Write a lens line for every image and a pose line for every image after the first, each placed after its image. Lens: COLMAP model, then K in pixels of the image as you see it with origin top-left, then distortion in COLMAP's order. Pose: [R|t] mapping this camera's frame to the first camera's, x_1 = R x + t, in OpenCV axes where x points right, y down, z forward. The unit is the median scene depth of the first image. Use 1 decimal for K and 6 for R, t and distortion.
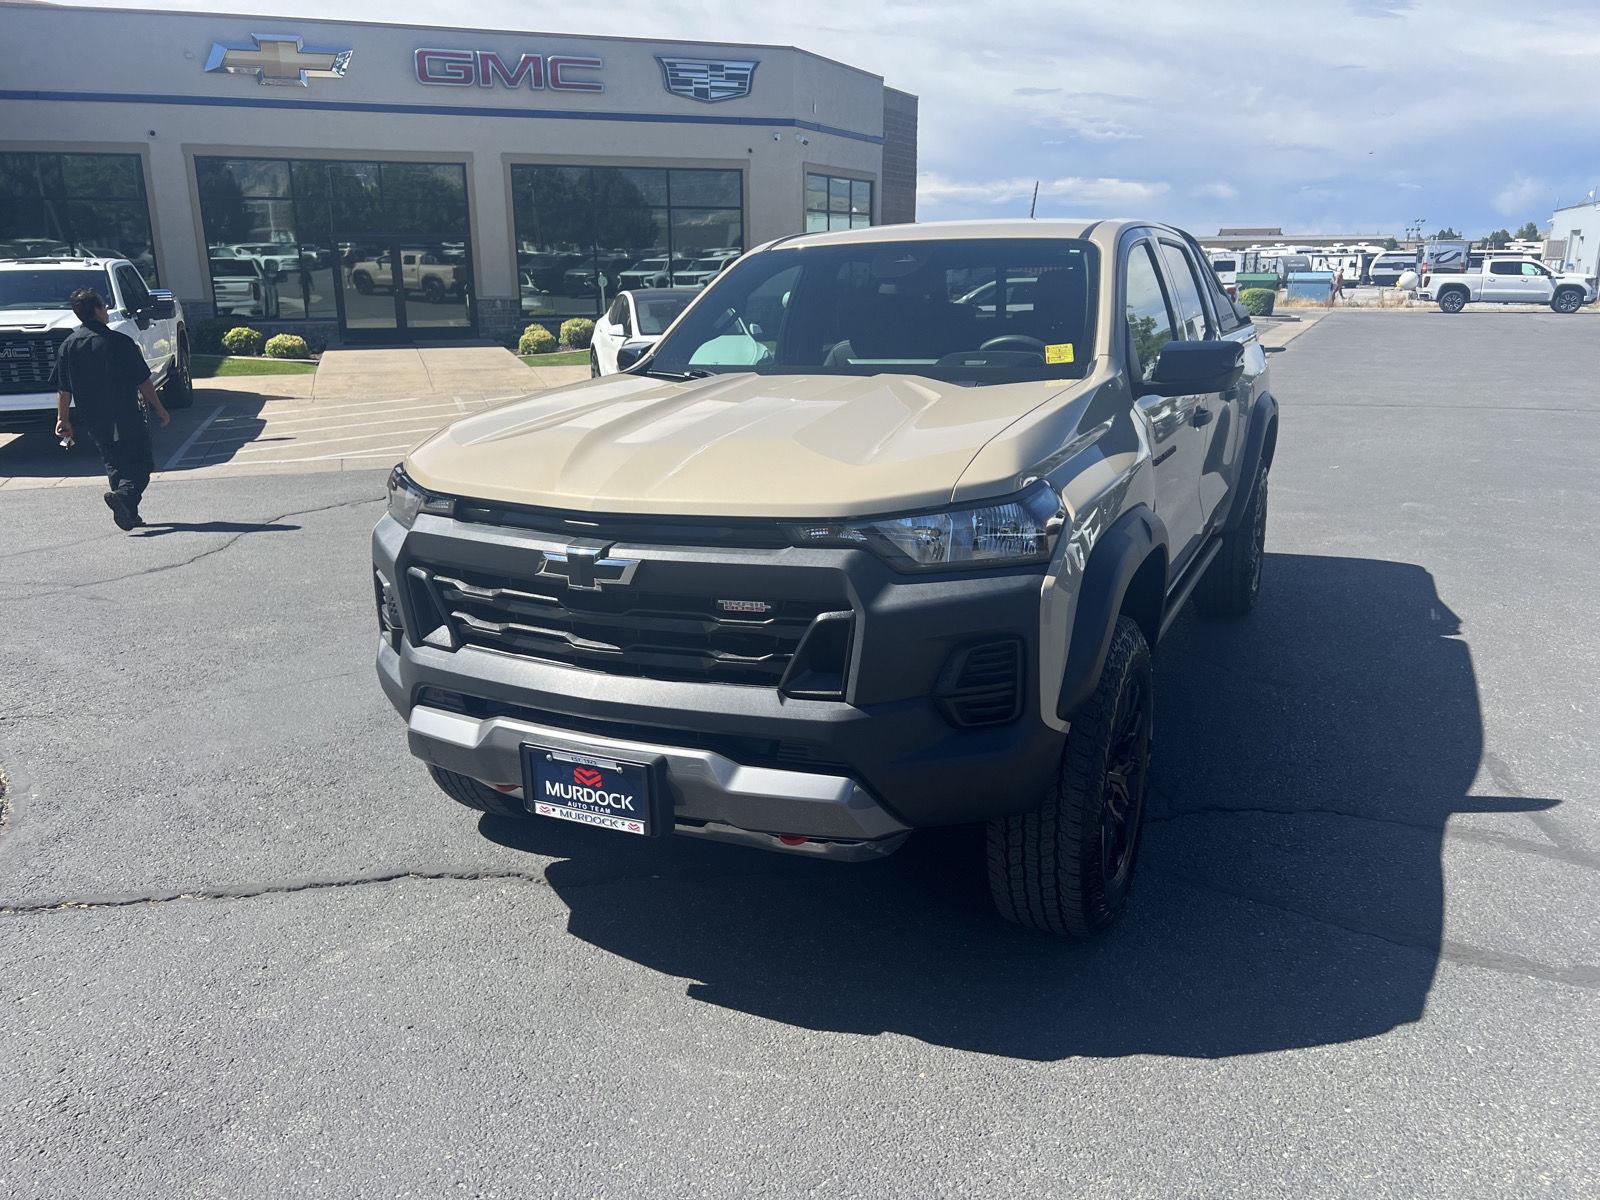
lens RADIAL K [[1201.9, 0, 796.8], [0, 1201.9, 600.8], [0, 0, 1]] dist [0.050252, -0.055247]
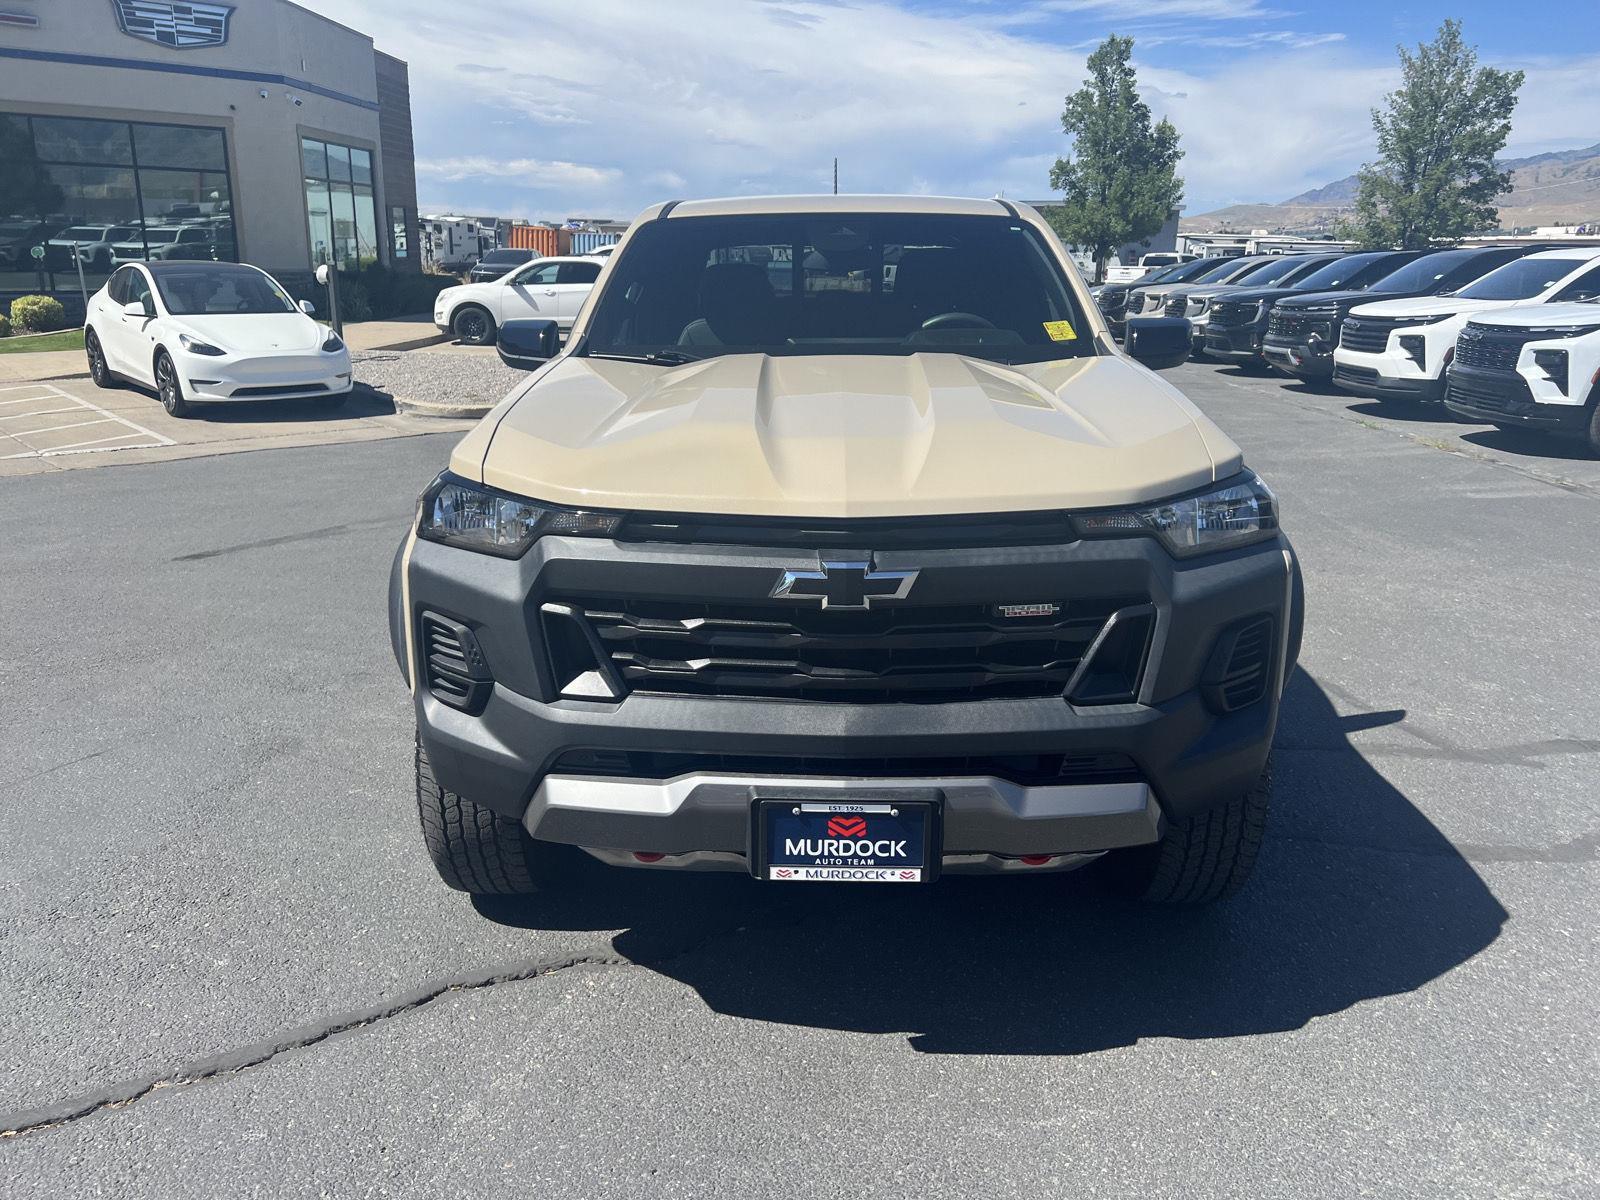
lens RADIAL K [[1201.9, 0, 794.3], [0, 1201.9, 601.3], [0, 0, 1]] dist [0.050252, -0.055247]
pose [[0.913722, -0.093668, 0.395395, -0.406023], [0.088150, 0.995588, 0.032146, -0.034029], [-0.396662, 0.005481, 0.917948, 0.173718]]
